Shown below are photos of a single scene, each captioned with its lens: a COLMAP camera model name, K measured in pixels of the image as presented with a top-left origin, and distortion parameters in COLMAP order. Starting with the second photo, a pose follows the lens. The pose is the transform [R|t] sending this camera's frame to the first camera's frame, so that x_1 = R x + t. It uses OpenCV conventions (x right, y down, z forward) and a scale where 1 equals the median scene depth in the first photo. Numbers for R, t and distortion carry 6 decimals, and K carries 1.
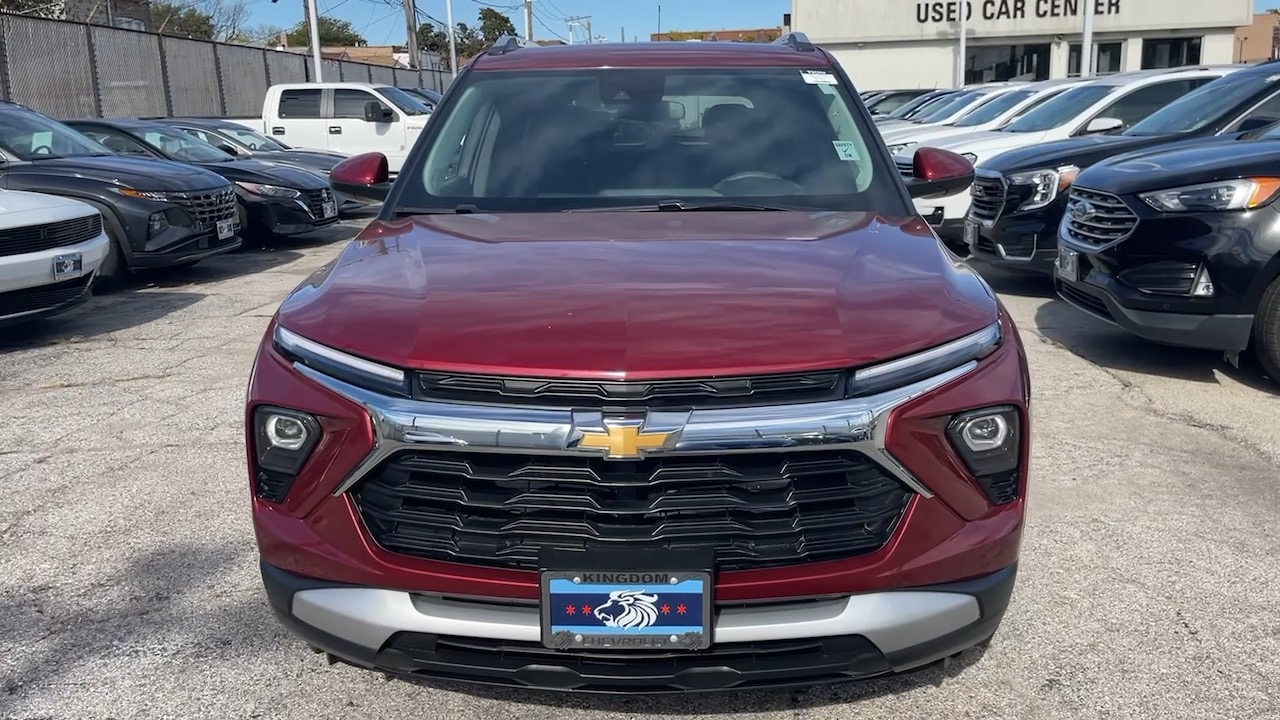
lens RADIAL K [[1094.2, 0, 641.8], [0, 1094.2, 358.6], [0, 0, 1]] dist [0.035322, -0.016903]
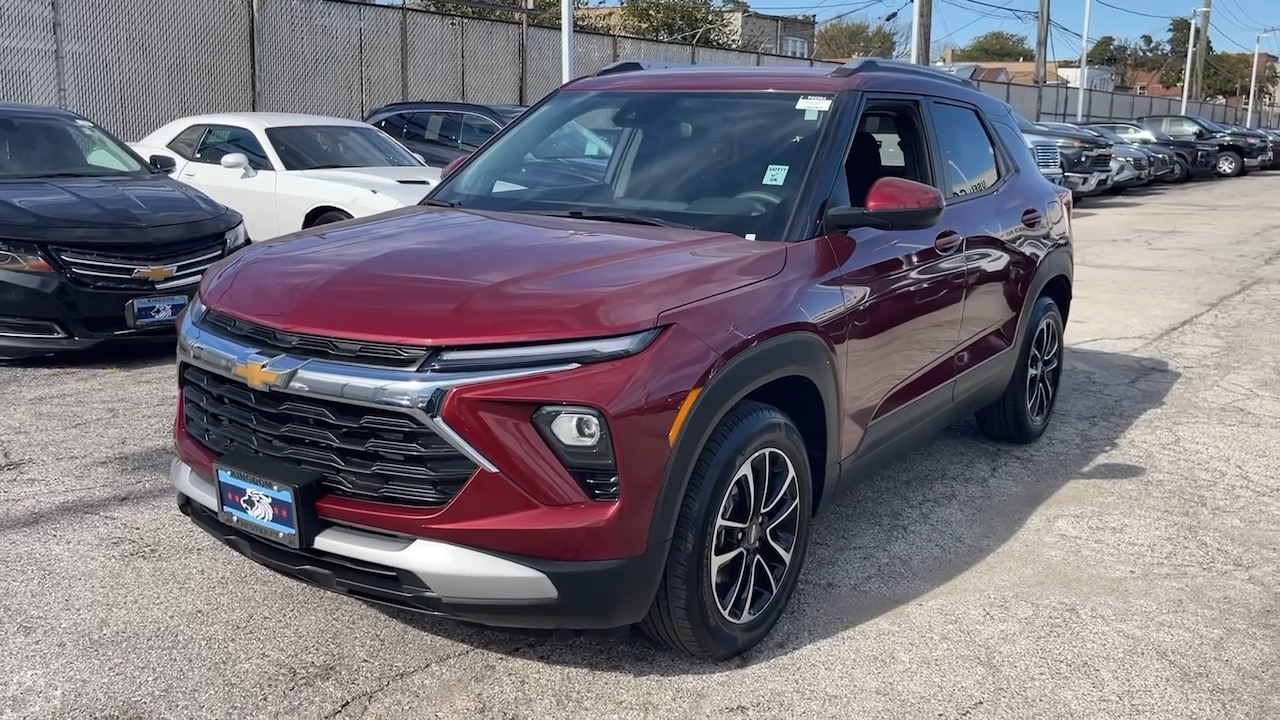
lens RADIAL K [[1094.2, 0, 647.1], [0, 1094.2, 356.9], [0, 0, 1]] dist [0.035322, -0.016903]
pose [[0.843933, 0.142259, -0.517241, 0.695887], [-0.149479, 0.988370, 0.027944, -0.034323], [0.515201, 0.053734, 0.855383, 0.074054]]
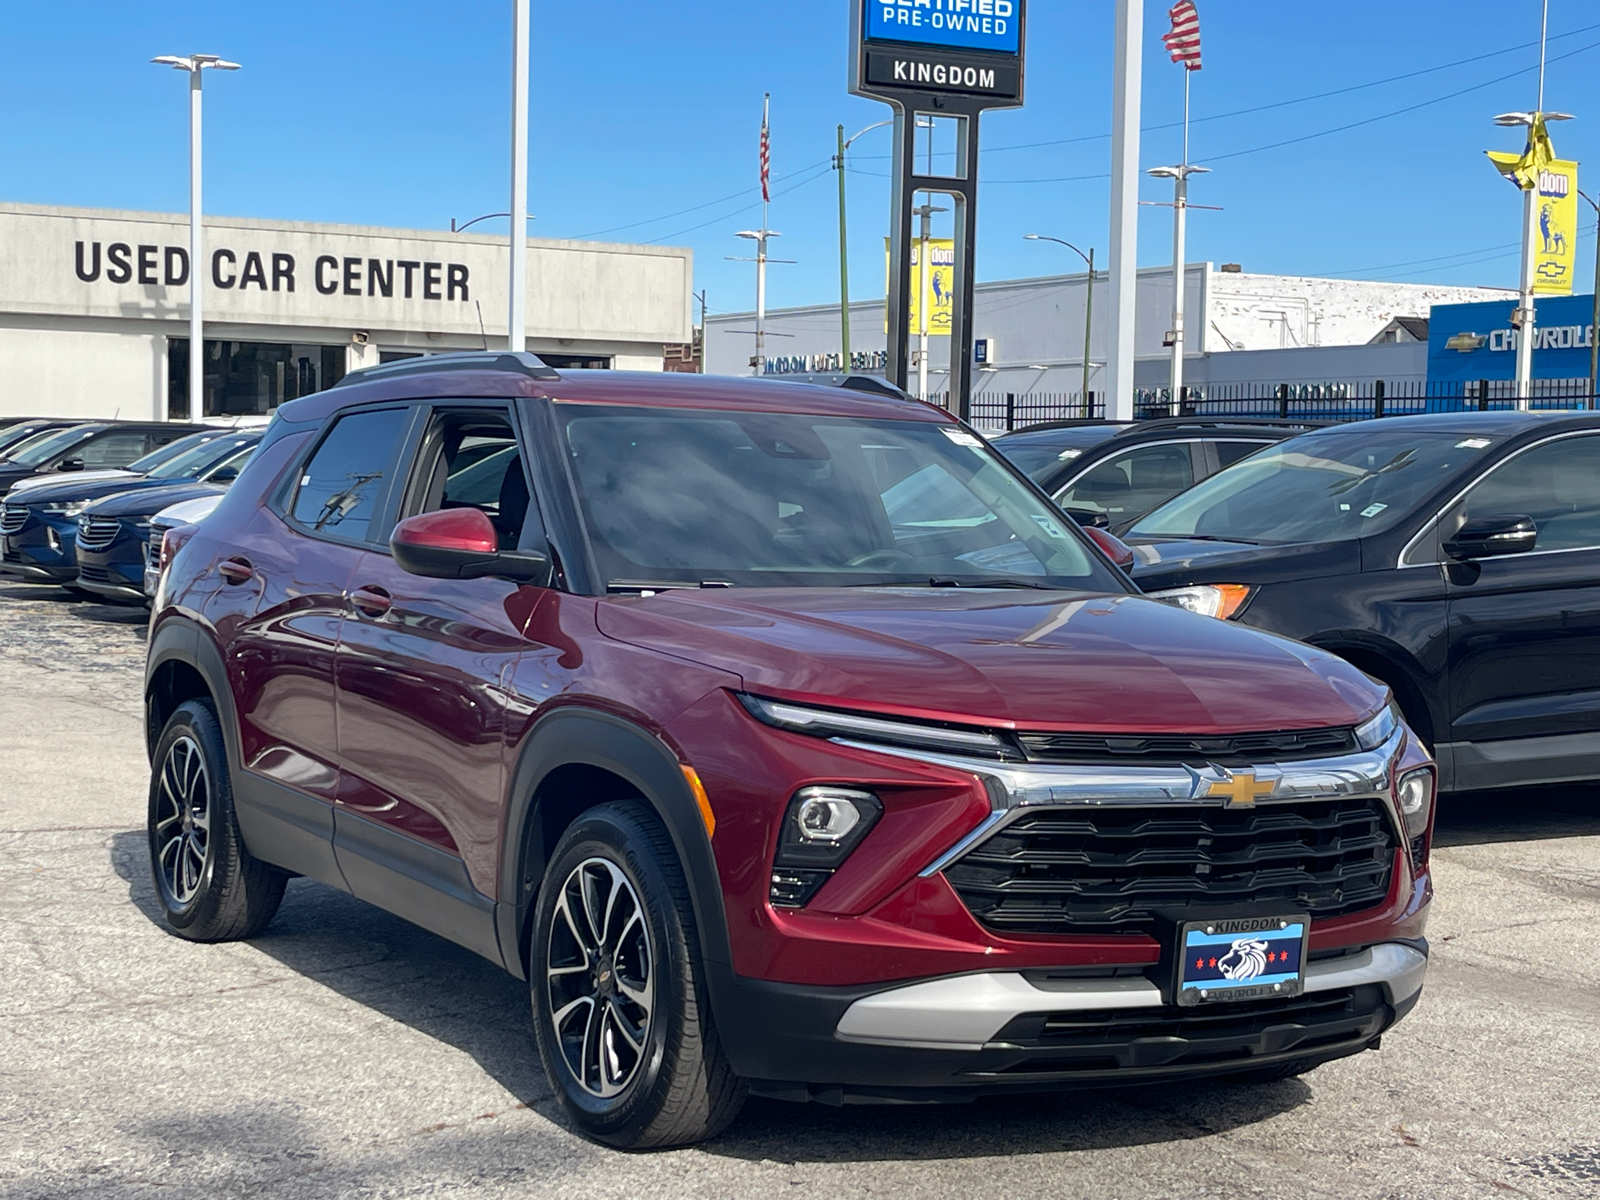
lens RADIAL K [[2490.4, 0, 805.7], [0, 2490.4, 586.8], [0, 0, 1]] dist [0.027557, 0.000000]
pose [[0.840736, 0.023895, 0.540918, -1.080037], [0.069956, 0.985858, -0.152282, 0.143201], [-0.536907, 0.165869, 0.827175, -0.497912]]
